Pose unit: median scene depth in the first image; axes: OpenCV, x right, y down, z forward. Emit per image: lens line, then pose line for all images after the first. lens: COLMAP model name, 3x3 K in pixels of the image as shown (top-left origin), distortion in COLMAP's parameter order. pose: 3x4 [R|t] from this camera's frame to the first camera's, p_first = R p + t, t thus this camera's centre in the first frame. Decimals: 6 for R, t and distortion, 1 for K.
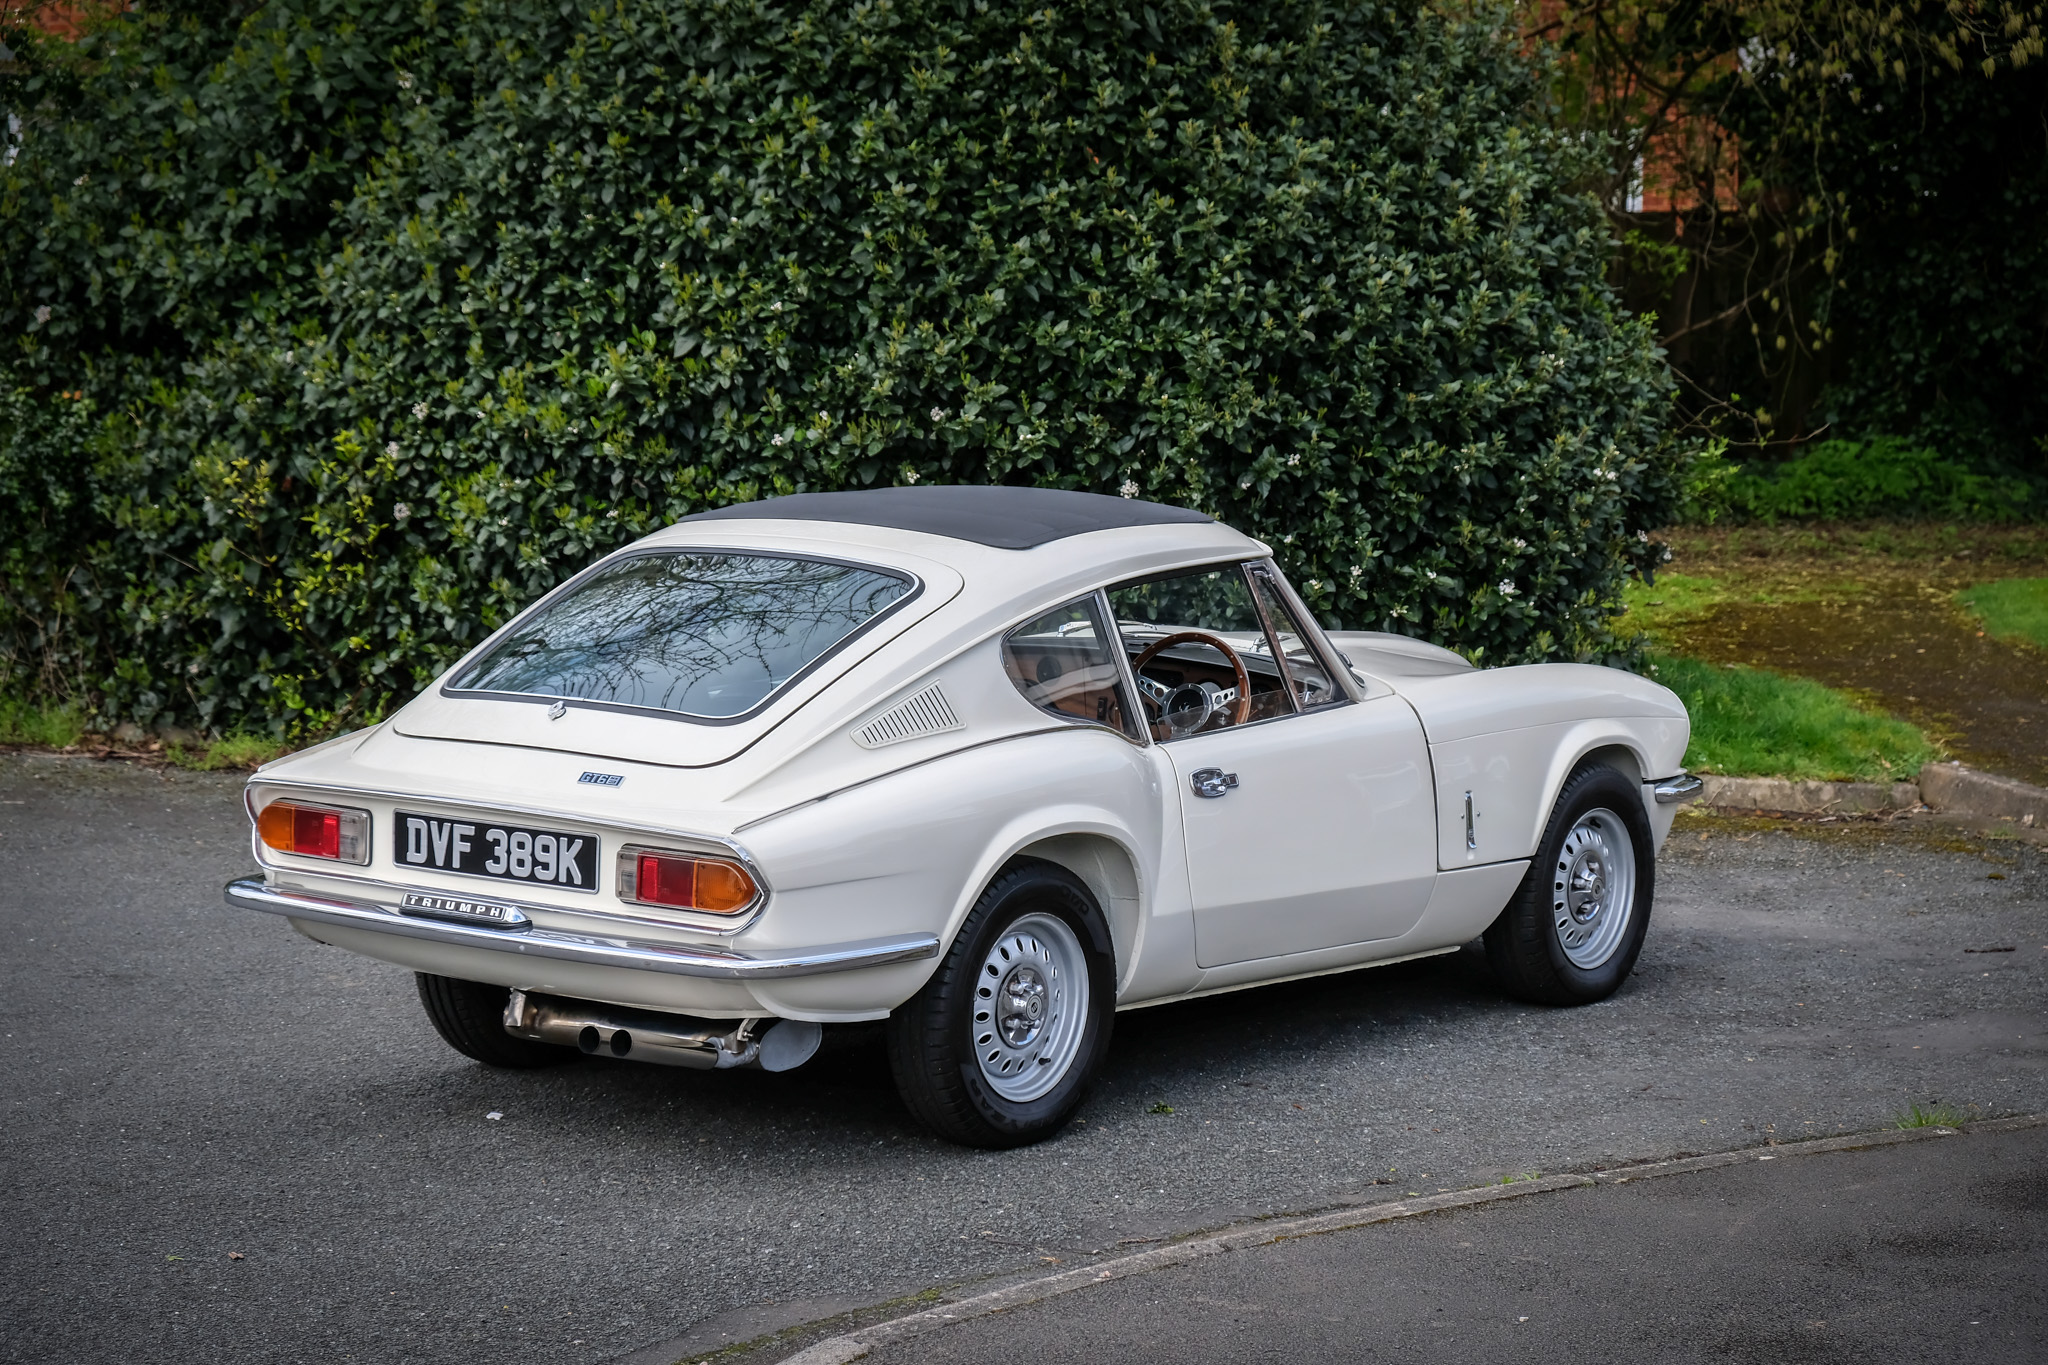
lens RADIAL K [[4906.1, 0, 1021.6], [0, 4906.1, 686.6], [0, 0, 1]] dist [0.374746, 0.195345]
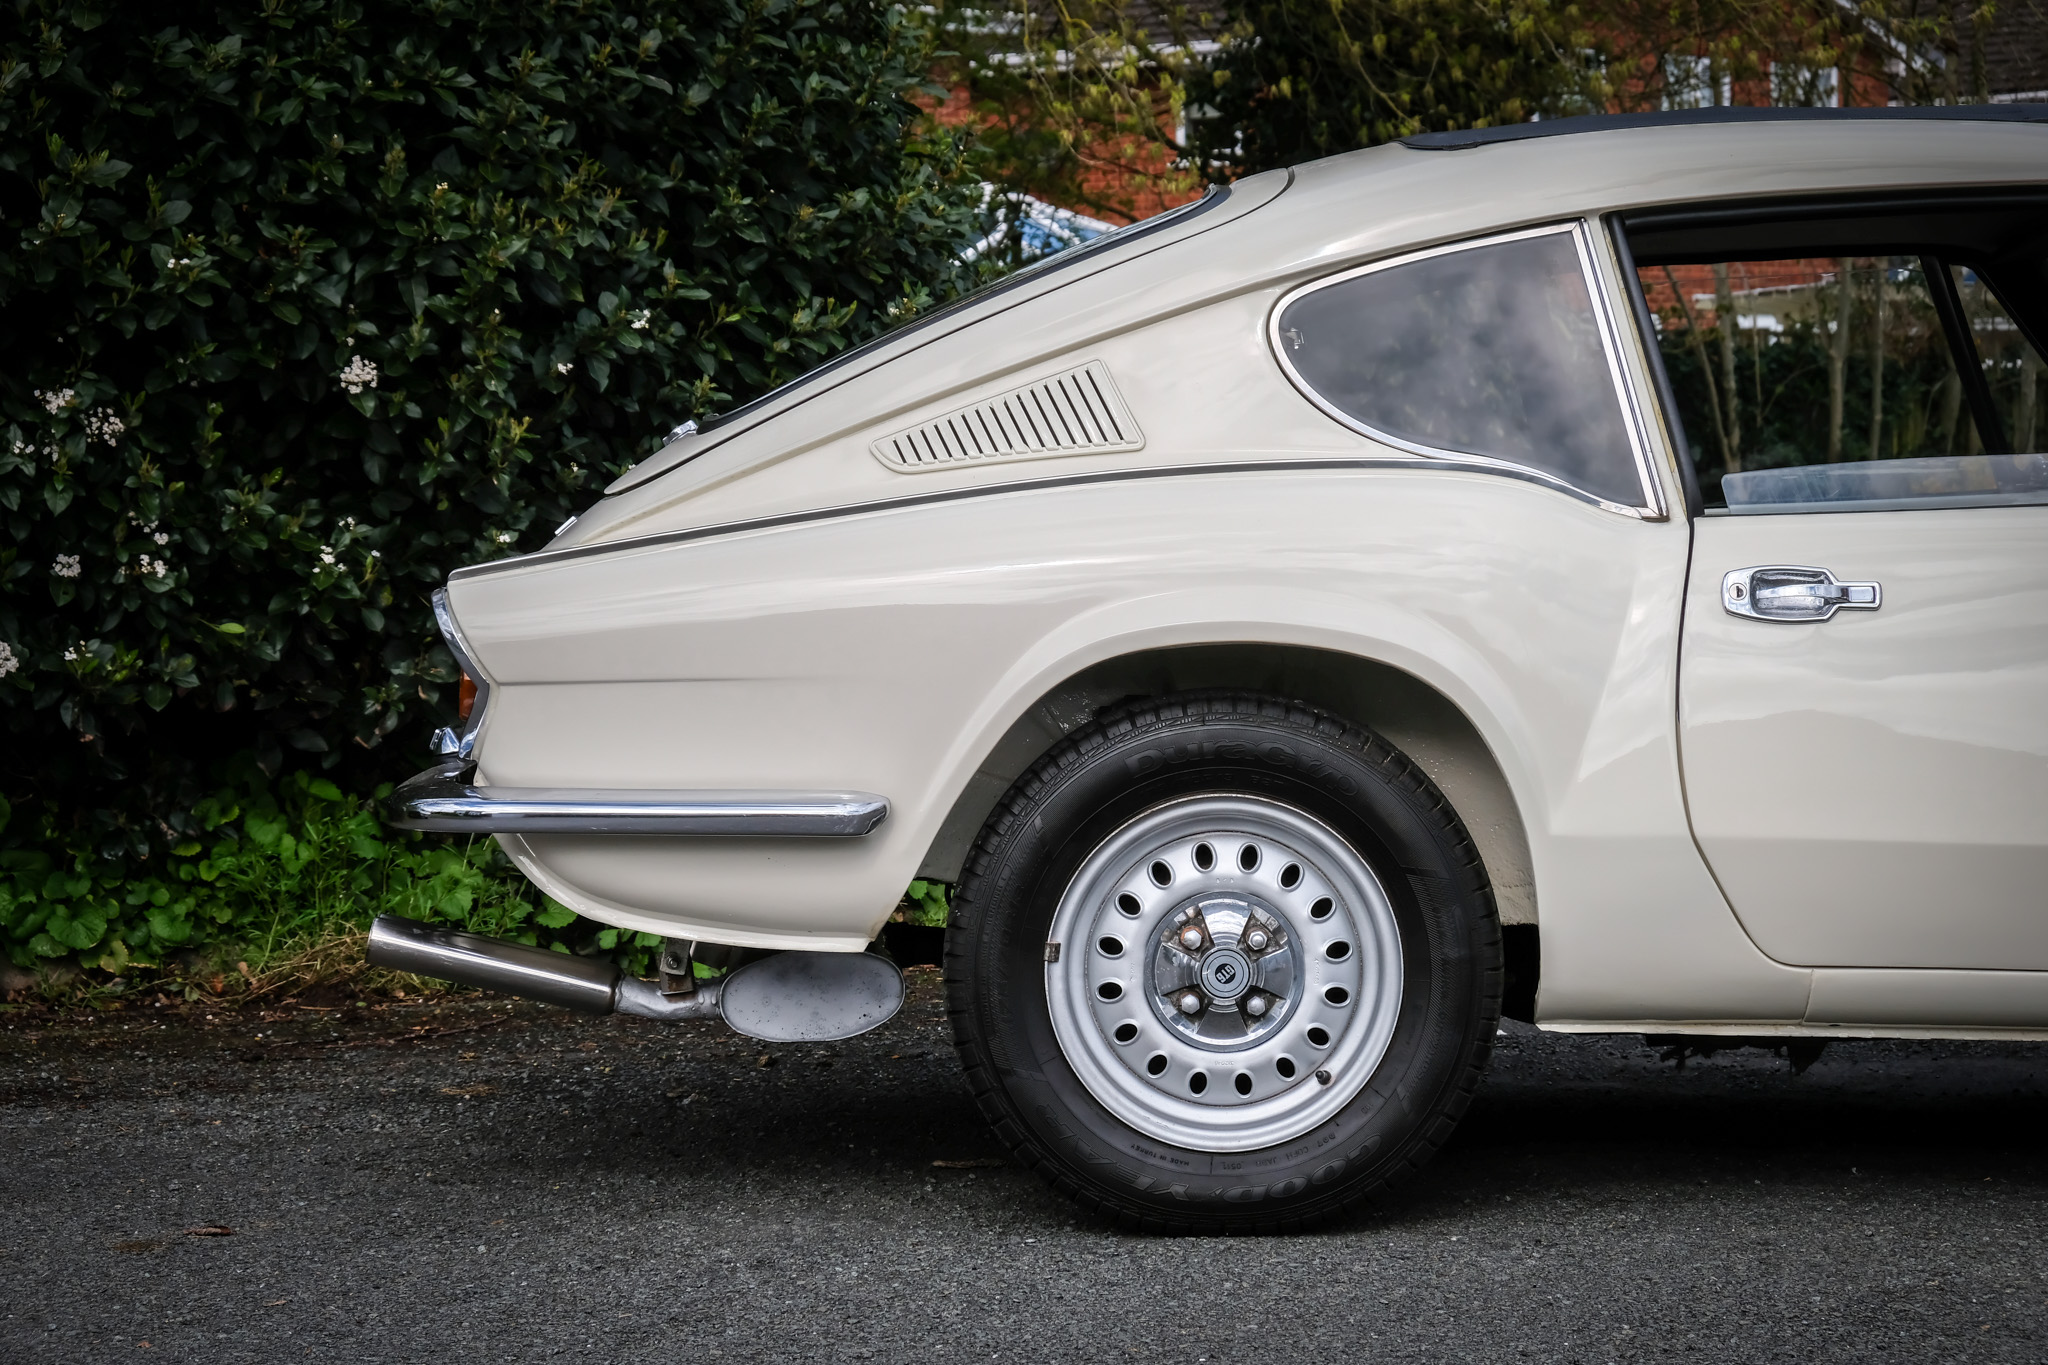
lens RADIAL K [[4847.4, 0, 1193.2], [0, 4847.4, 719.8], [0, 0, 1]] dist [0.007681, 0.805640]
pose [[0.849172, -0.041497, 0.526483, -0.266430], [0.071353, 0.996782, -0.036520, 0.031399], [-0.523273, 0.068578, 0.849401, 0.822374]]
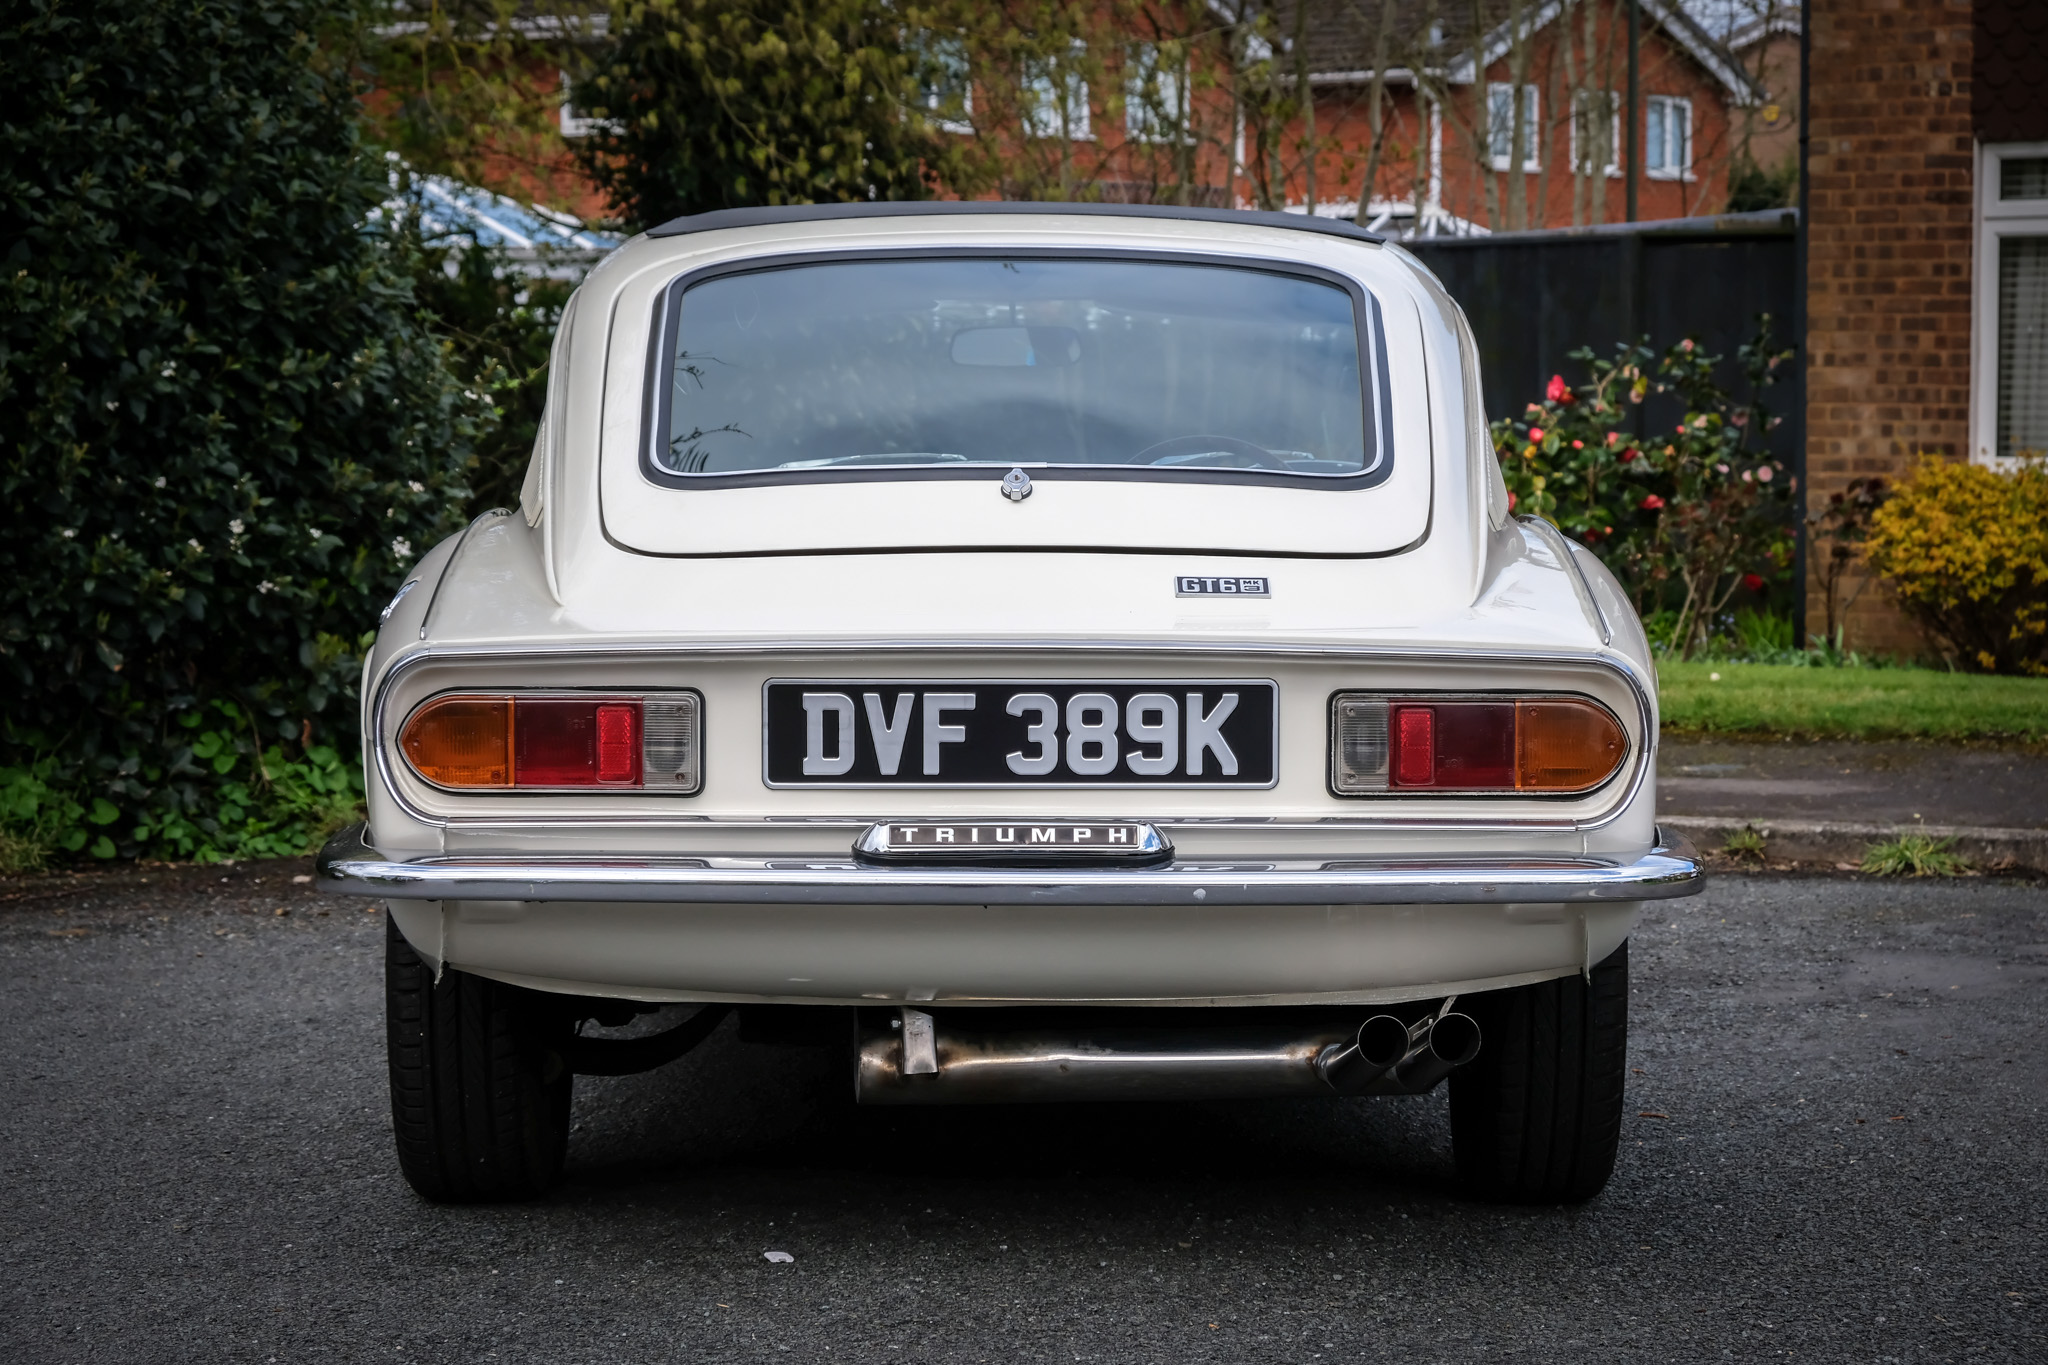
lens RADIAL K [[4847.4, 0, 1193.2], [0, 4847.4, 719.8], [0, 0, 1]] dist [0.007681, 0.805640]
pose [[0.776110, -0.051336, 0.628505, -0.424718], [0.078125, 0.996830, -0.015053, 0.041016], [-0.625740, 0.060785, 0.777660, 0.570645]]
